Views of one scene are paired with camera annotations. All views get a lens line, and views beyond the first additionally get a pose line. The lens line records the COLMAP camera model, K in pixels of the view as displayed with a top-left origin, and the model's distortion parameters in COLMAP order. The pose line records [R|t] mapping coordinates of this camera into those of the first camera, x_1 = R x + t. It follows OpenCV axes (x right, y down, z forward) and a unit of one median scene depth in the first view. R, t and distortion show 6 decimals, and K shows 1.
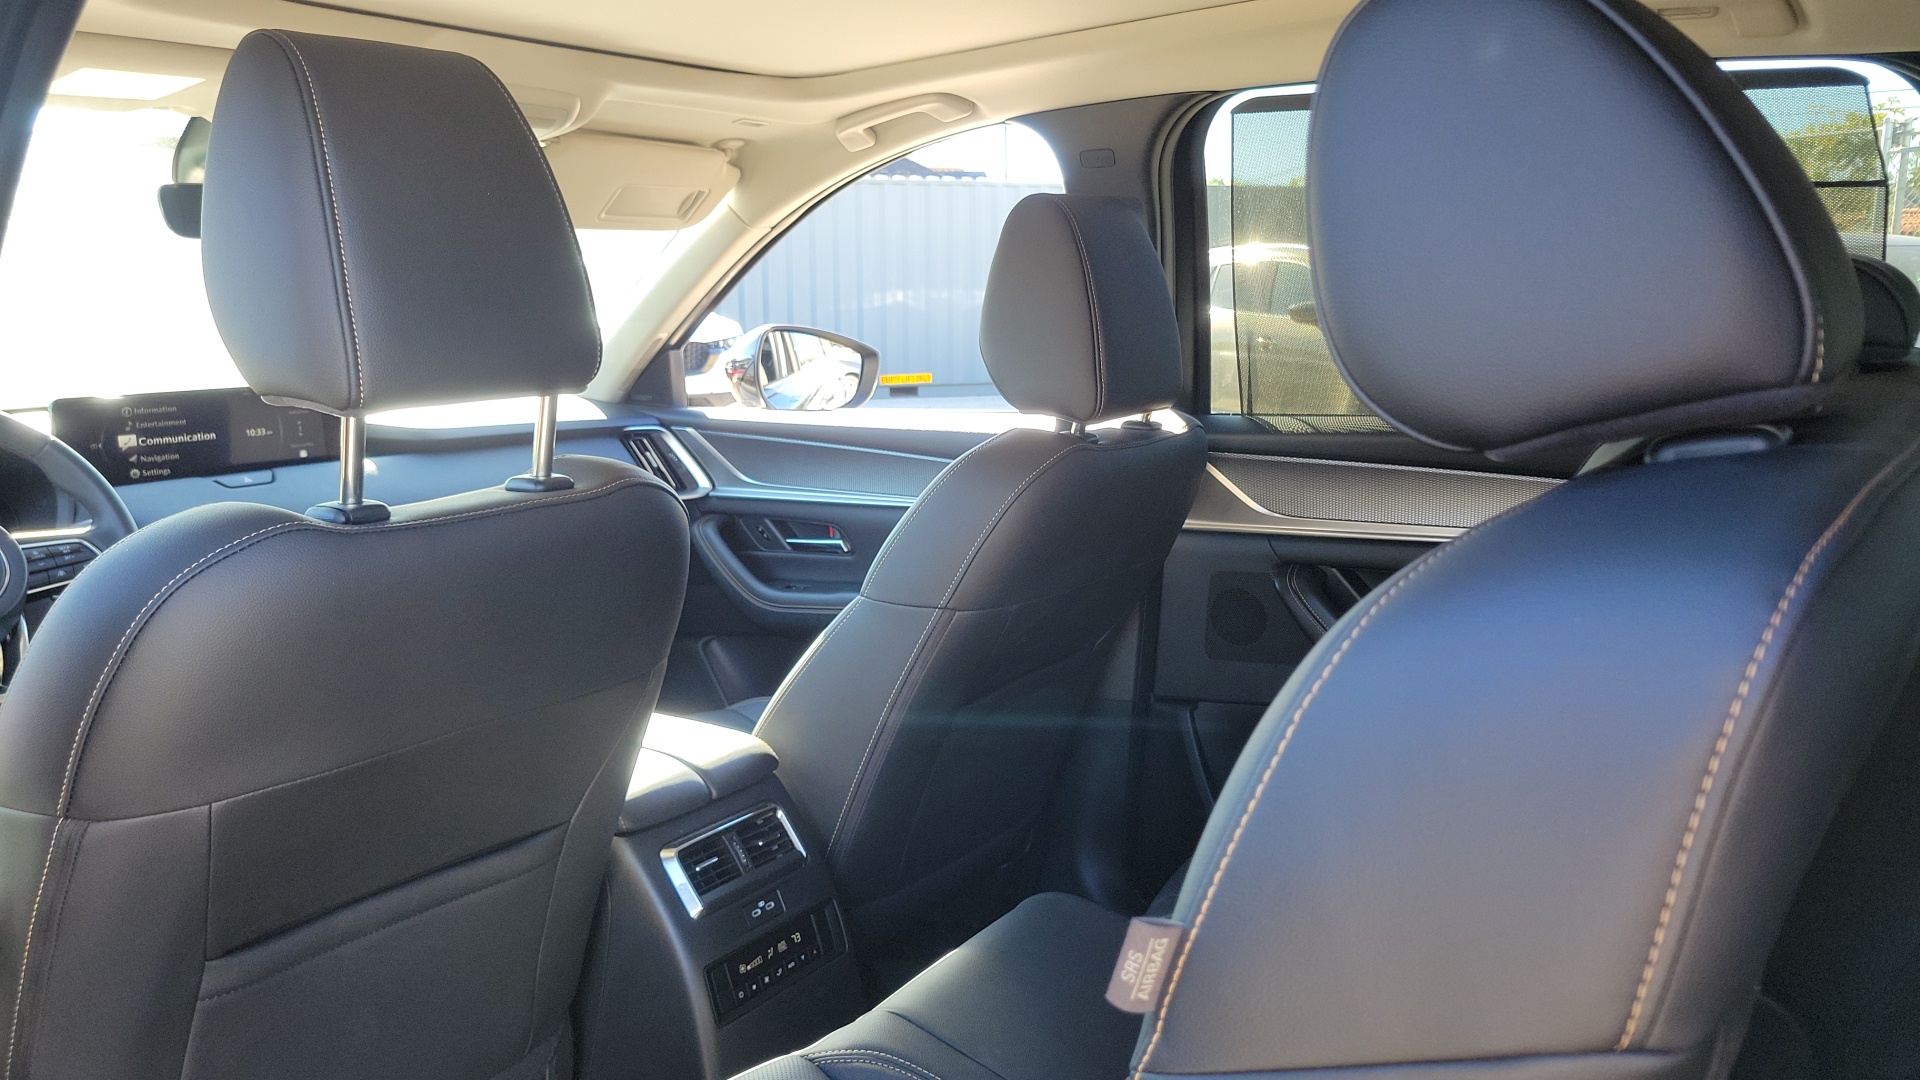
lens RADIAL K [[1484.7, 0, 1022.6], [0, 1484.7, 564.8], [0, 0, 1]] dist [0.028730, -0.025214]
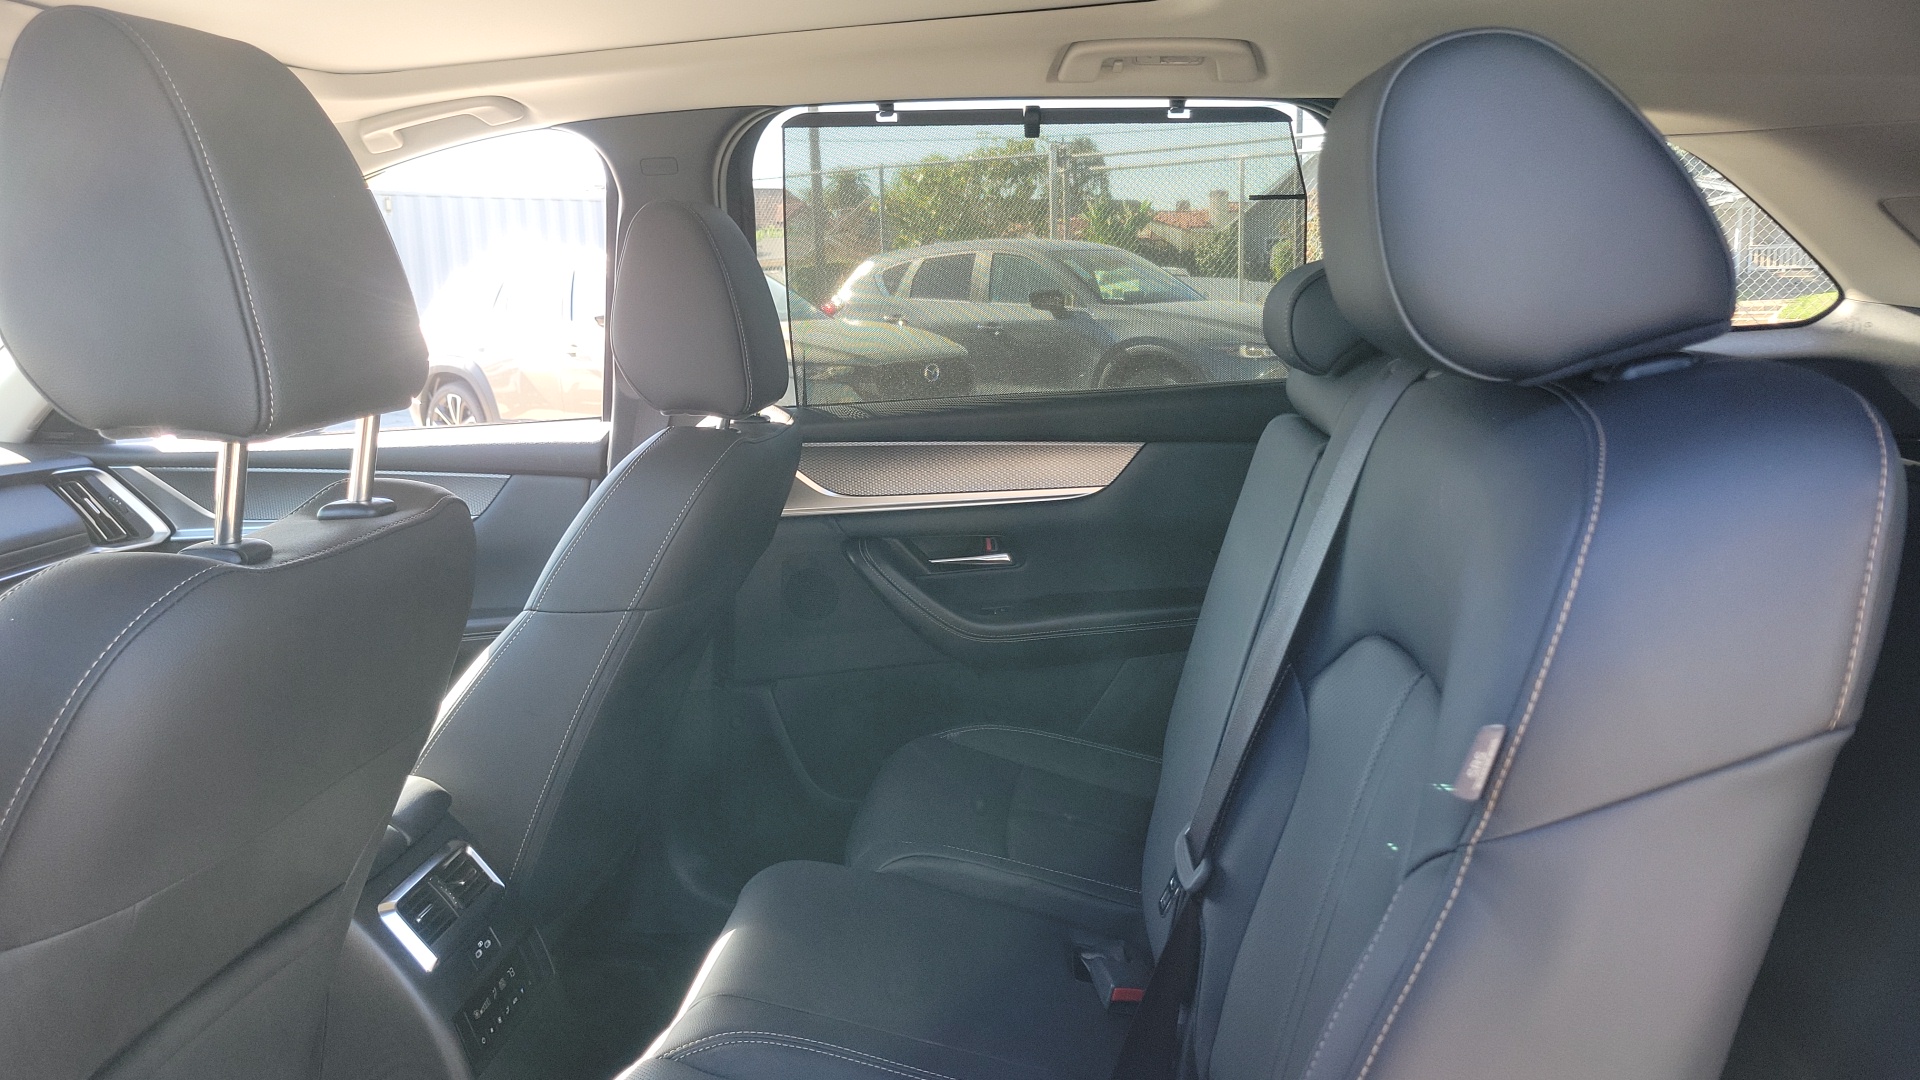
lens RADIAL K [[1484.7, 0, 951.3], [0, 1484.7, 556.4], [0, 0, 1]] dist [0.028730, -0.025214]
pose [[0.870276, -0.109416, 0.480259, -0.299057], [0.115592, 0.993155, 0.016802, 0.001152], [-0.478810, 0.040891, 0.876966, 0.010486]]
